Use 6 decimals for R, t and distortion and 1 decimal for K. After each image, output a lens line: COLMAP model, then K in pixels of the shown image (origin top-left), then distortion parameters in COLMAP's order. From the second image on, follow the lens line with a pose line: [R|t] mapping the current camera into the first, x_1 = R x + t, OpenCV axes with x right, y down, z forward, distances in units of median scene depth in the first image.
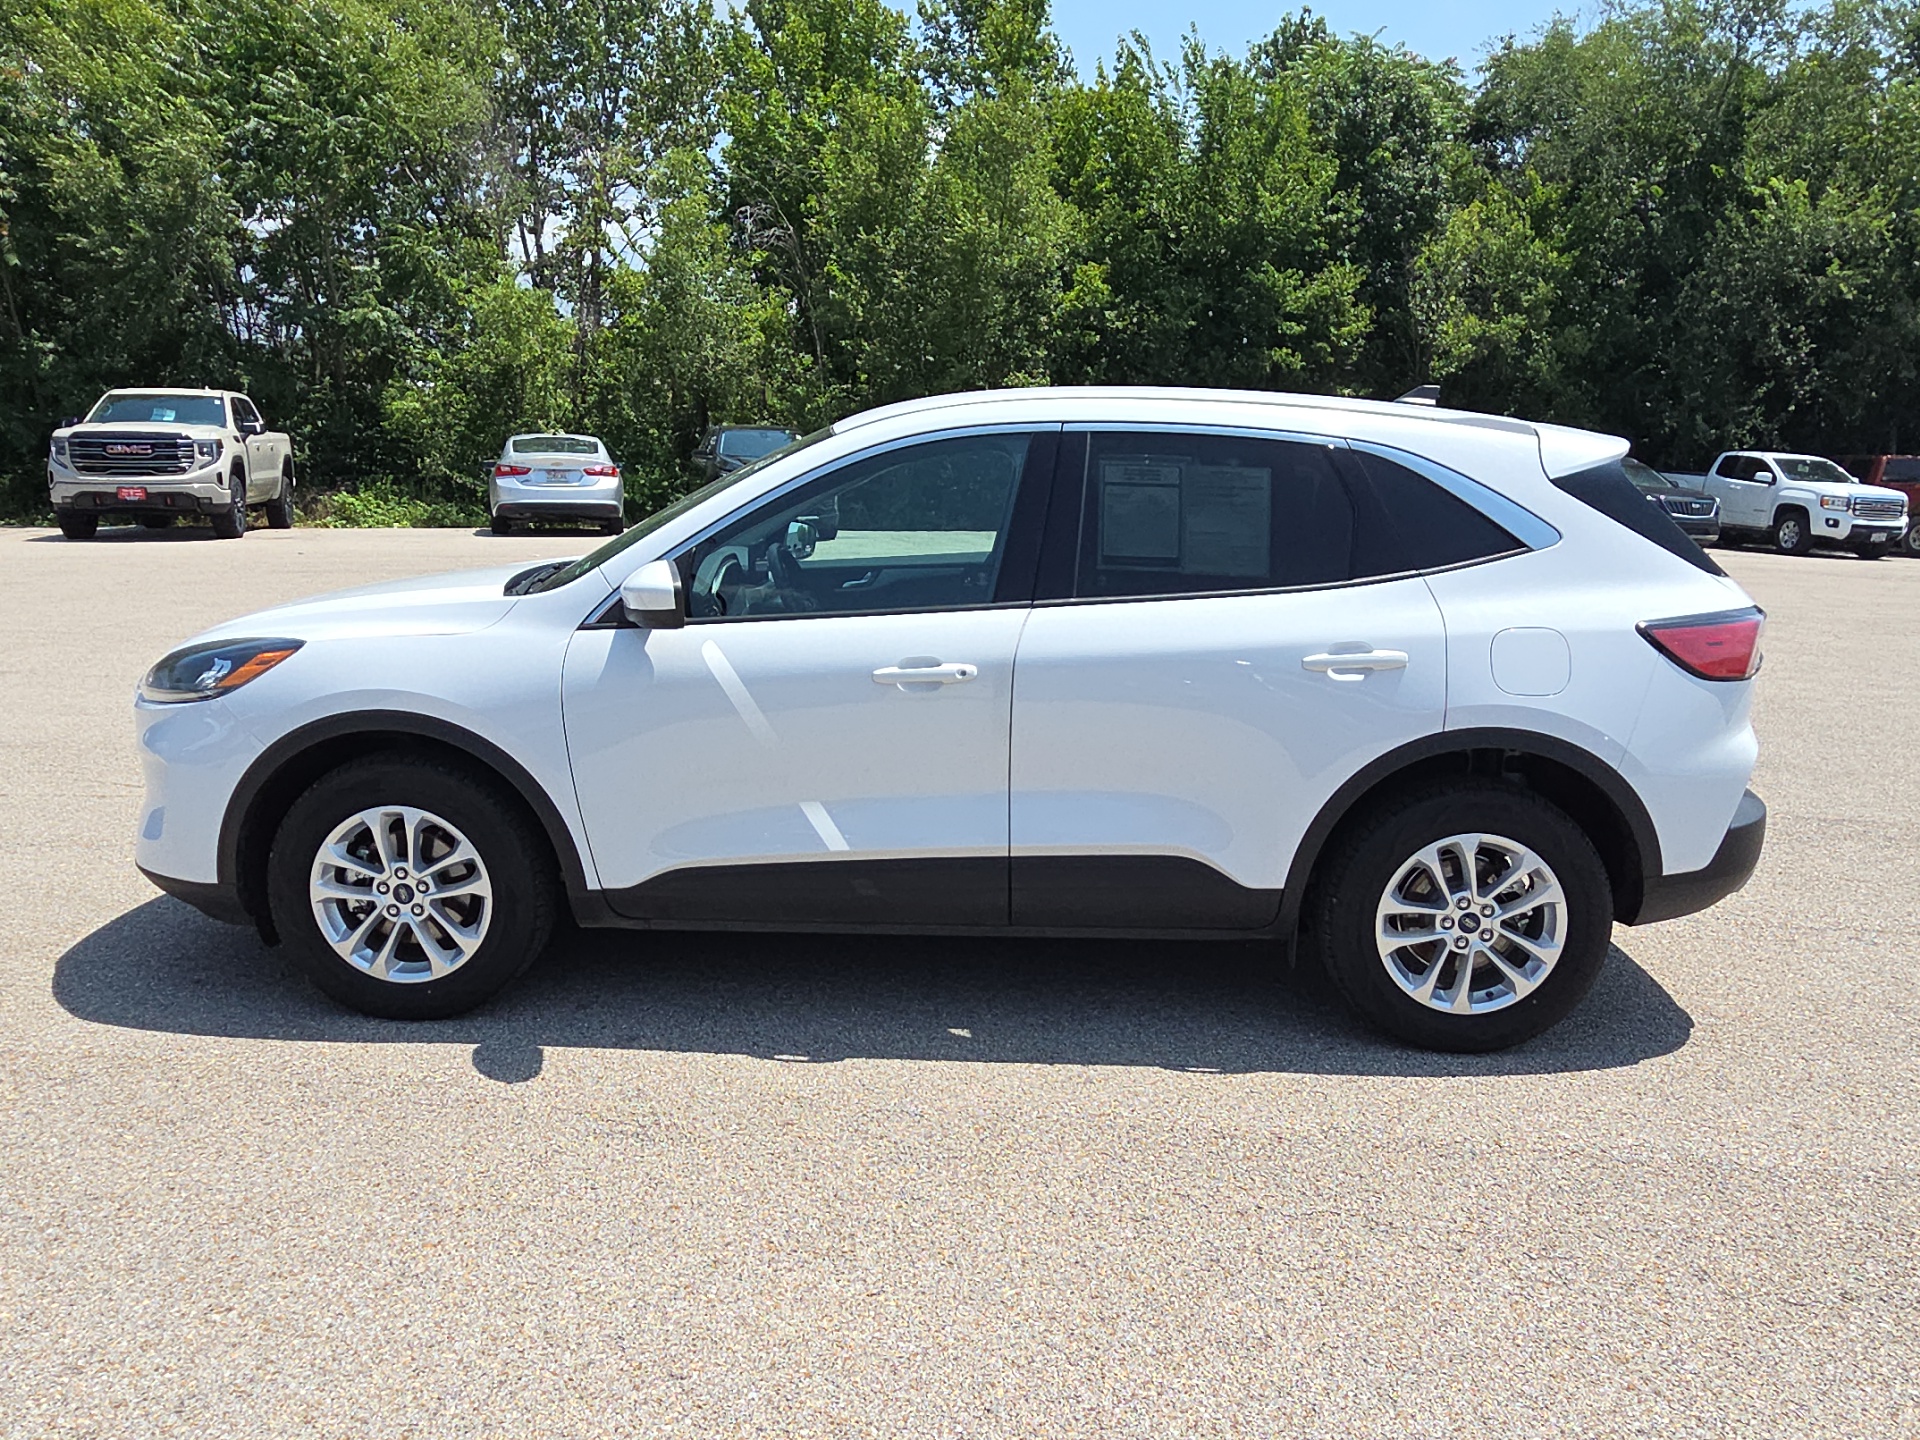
lens RADIAL K [[1455.1, 0, 960.0], [0, 1455.1, 720.0], [0, 0, 1]] dist [-0.008580, -0.002408]
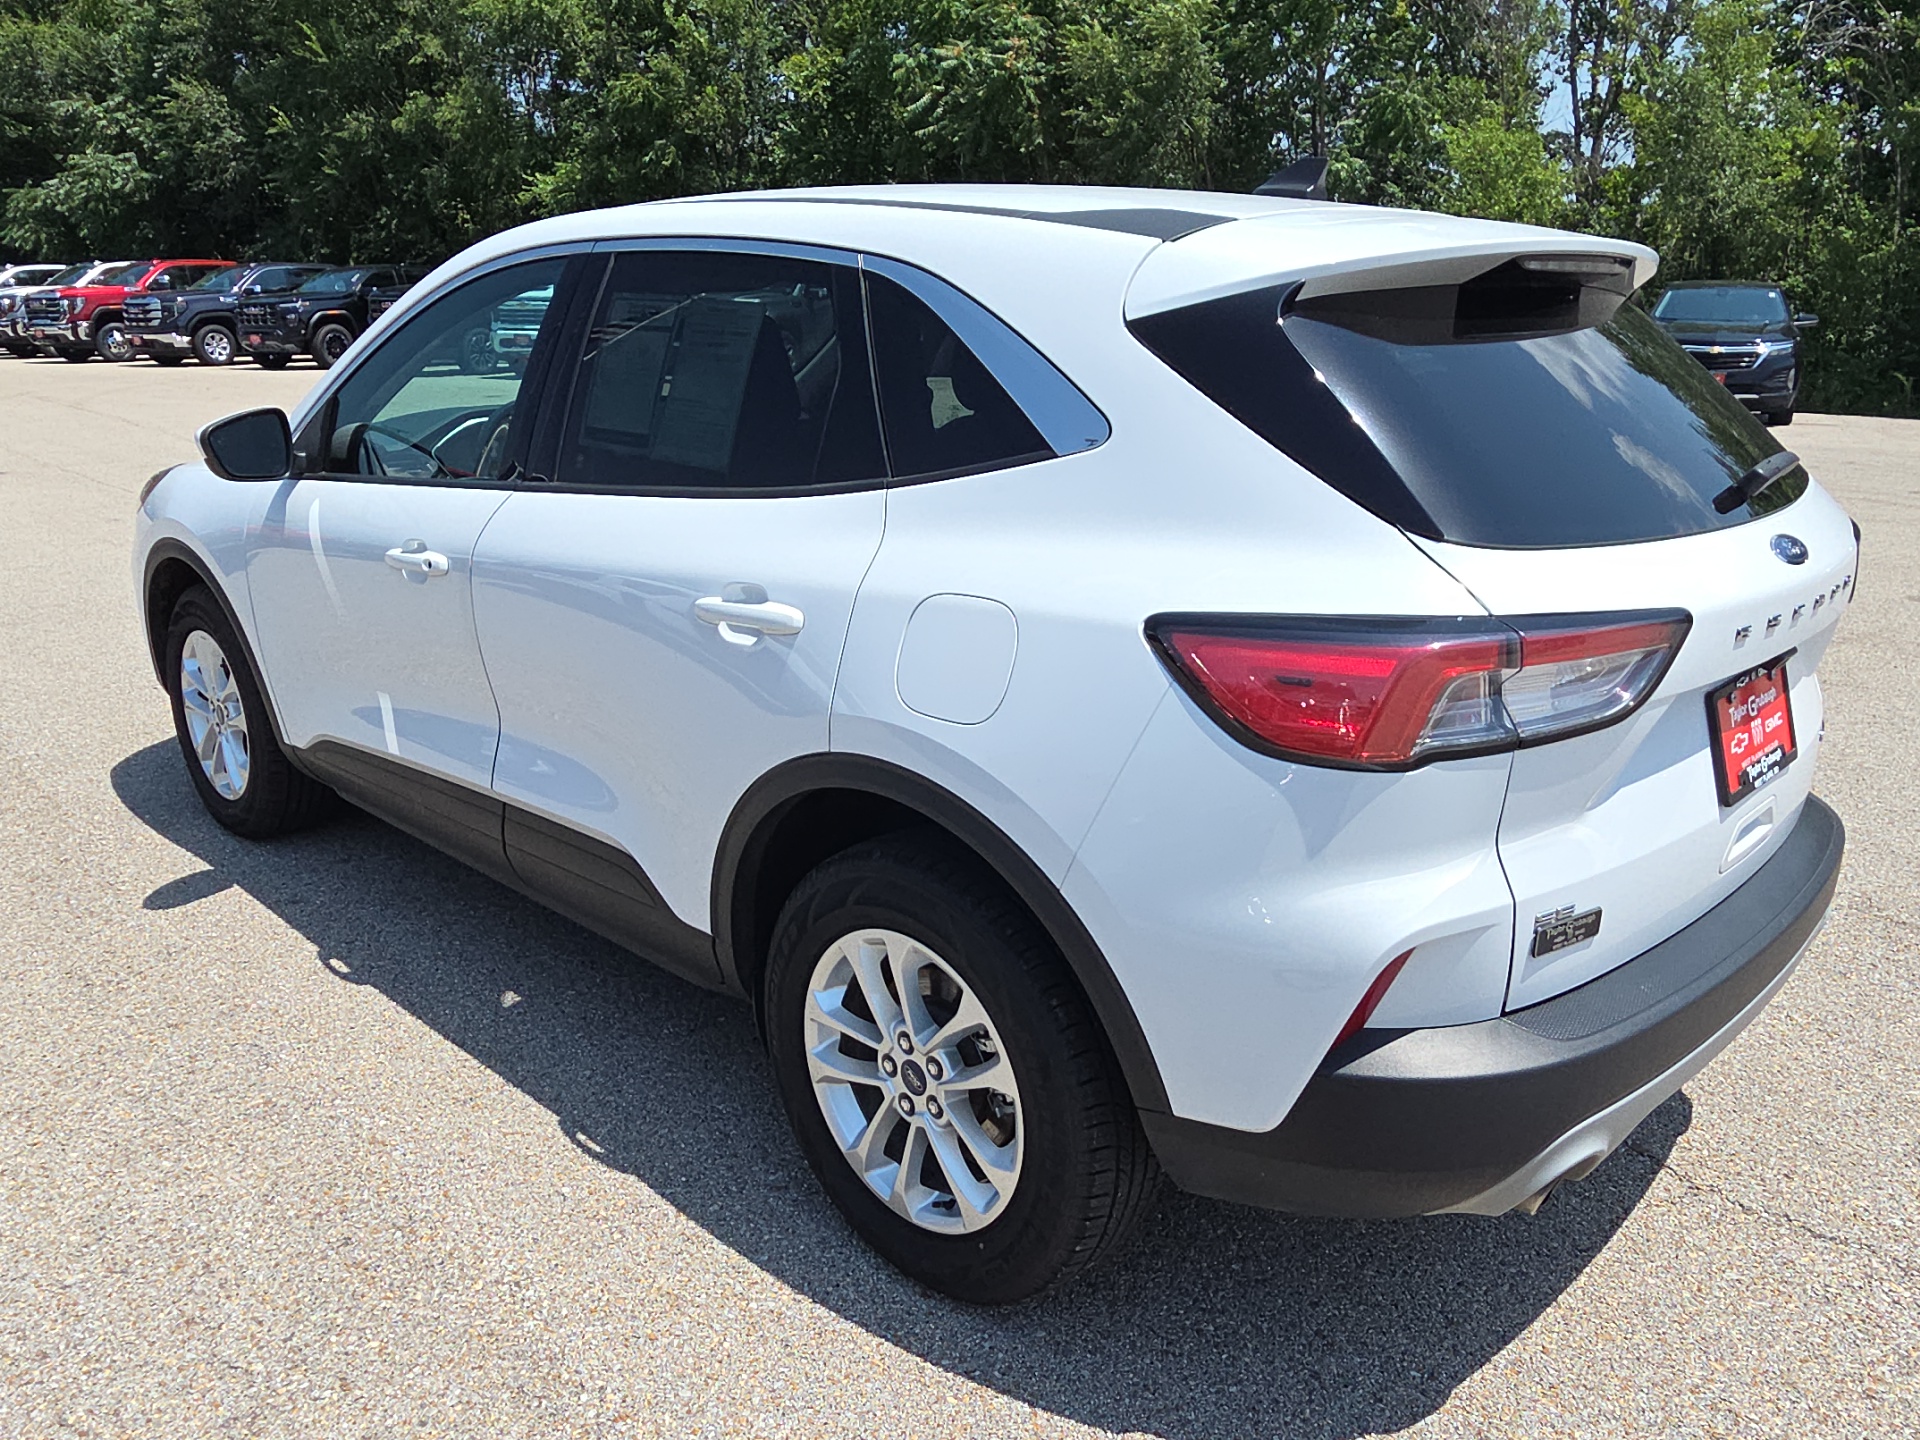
lens RADIAL K [[1455.1, 0, 960.0], [0, 1455.1, 720.0], [0, 0, 1]] dist [-0.008580, -0.002408]
pose [[0.749409, 0.179915, -0.637194, 0.727570], [-0.122111, 0.983421, 0.134058, -0.088718], [0.650749, -0.022656, 0.758955, 0.567323]]
